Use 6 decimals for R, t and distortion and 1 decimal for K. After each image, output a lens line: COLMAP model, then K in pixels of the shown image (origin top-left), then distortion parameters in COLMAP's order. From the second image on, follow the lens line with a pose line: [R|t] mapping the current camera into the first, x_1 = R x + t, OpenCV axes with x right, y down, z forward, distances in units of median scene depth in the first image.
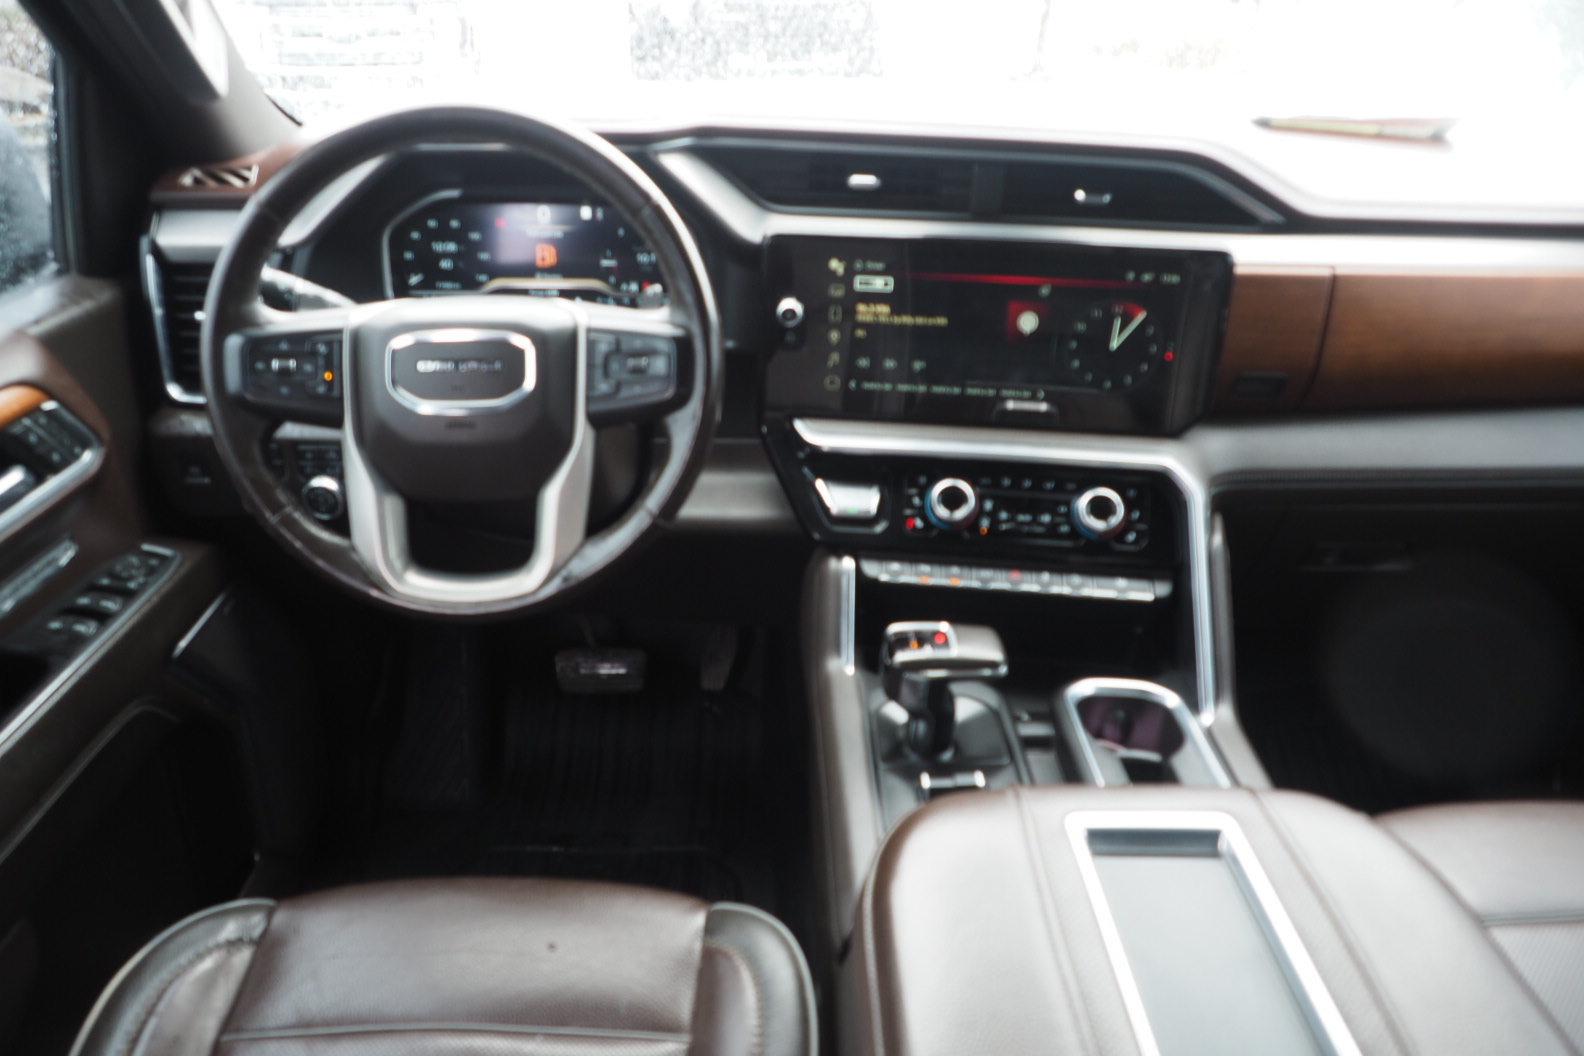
lens RADIAL K [[1086.1, 0, 792.0], [0, 1086.1, 528.0], [0, 0, 1]] dist [-0.013355, -0.000944]
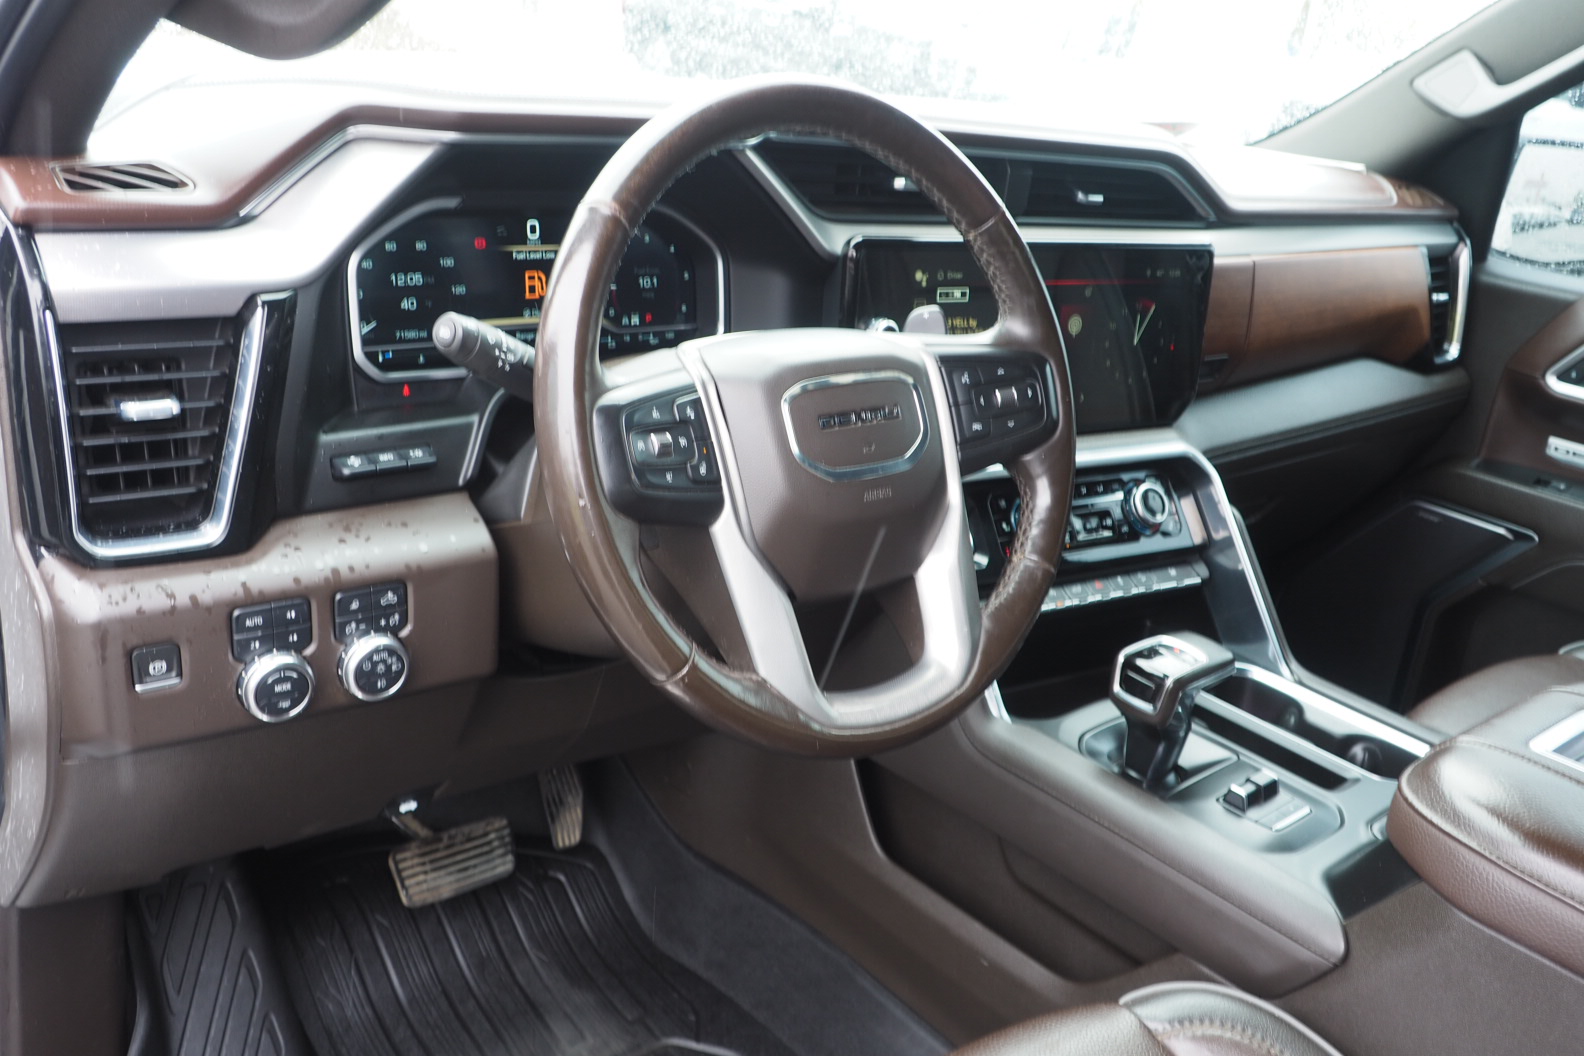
lens RADIAL K [[1385.3, 0, 791.8], [0, 1385.3, 544.9], [0, 0, 1]] dist [0.000492, 0.003095]
pose [[0.769244, -0.164938, 0.617301, -0.764711], [0.199082, 0.979887, 0.013734, -0.062740], [-0.607150, 0.112328, 0.786608, 0.194749]]
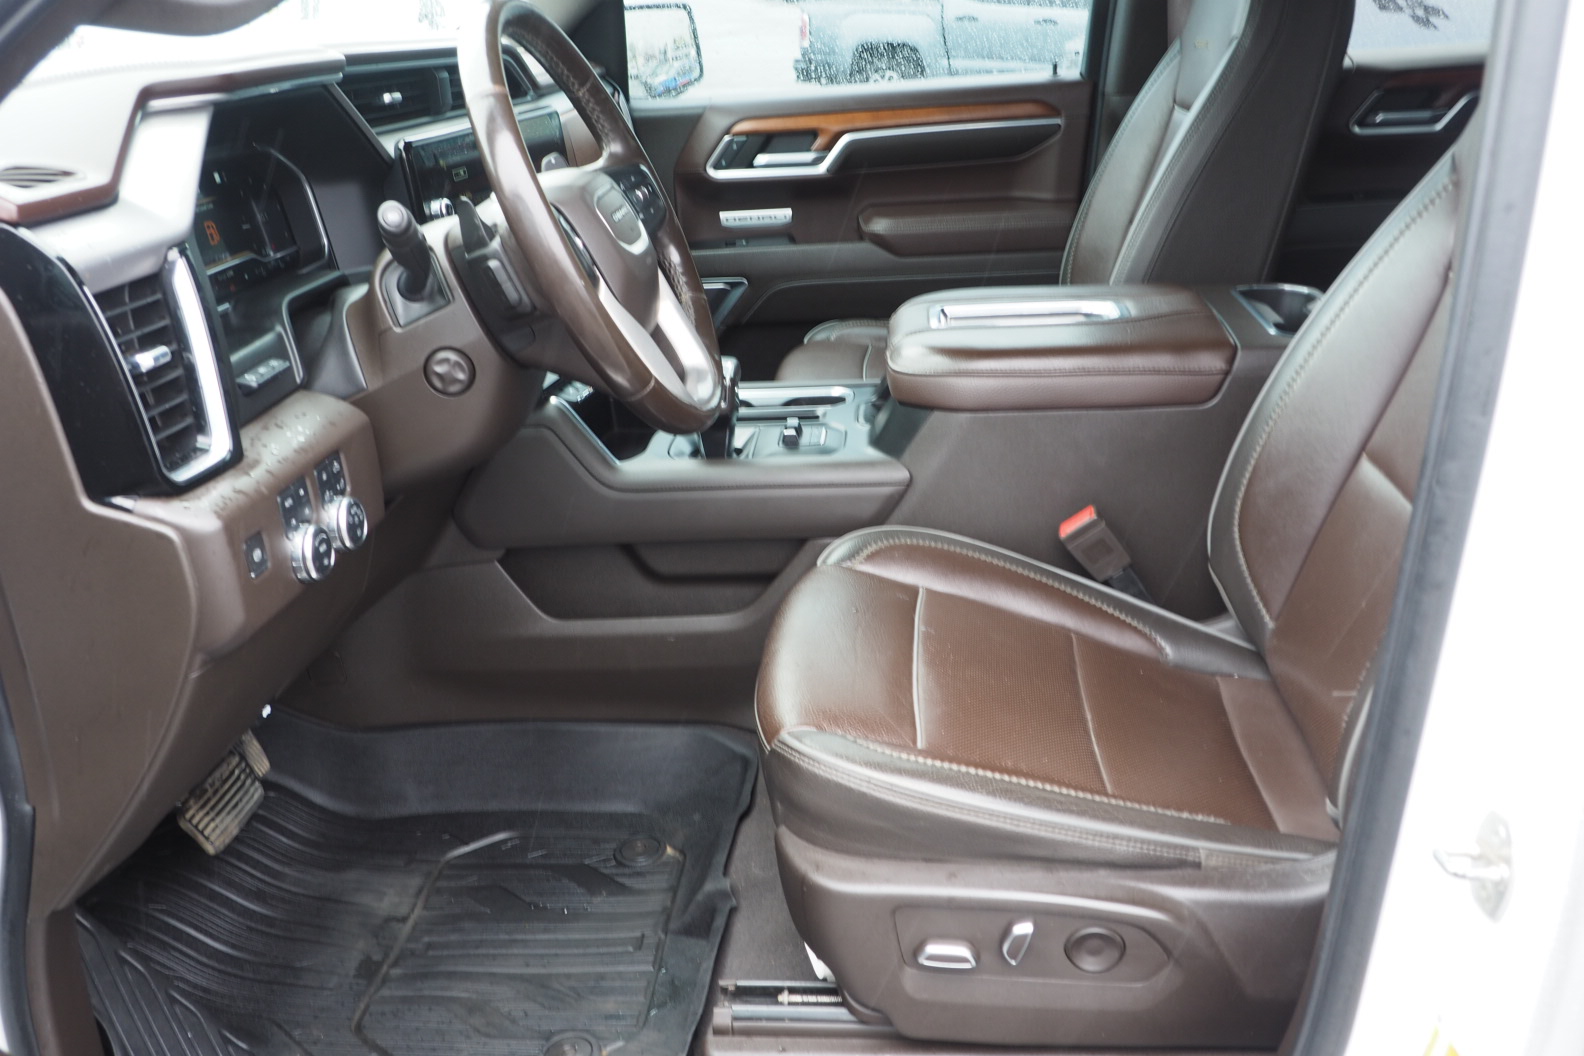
lens RADIAL K [[1385.3, 0, 791.8], [0, 1385.3, 544.9], [0, 0, 1]] dist [0.000492, 0.003095]
pose [[0.099679, -0.387488, 0.916470, -1.355451], [0.498008, 0.816821, 0.291190, -0.148890], [-0.861424, 0.427384, 0.274392, 0.442372]]
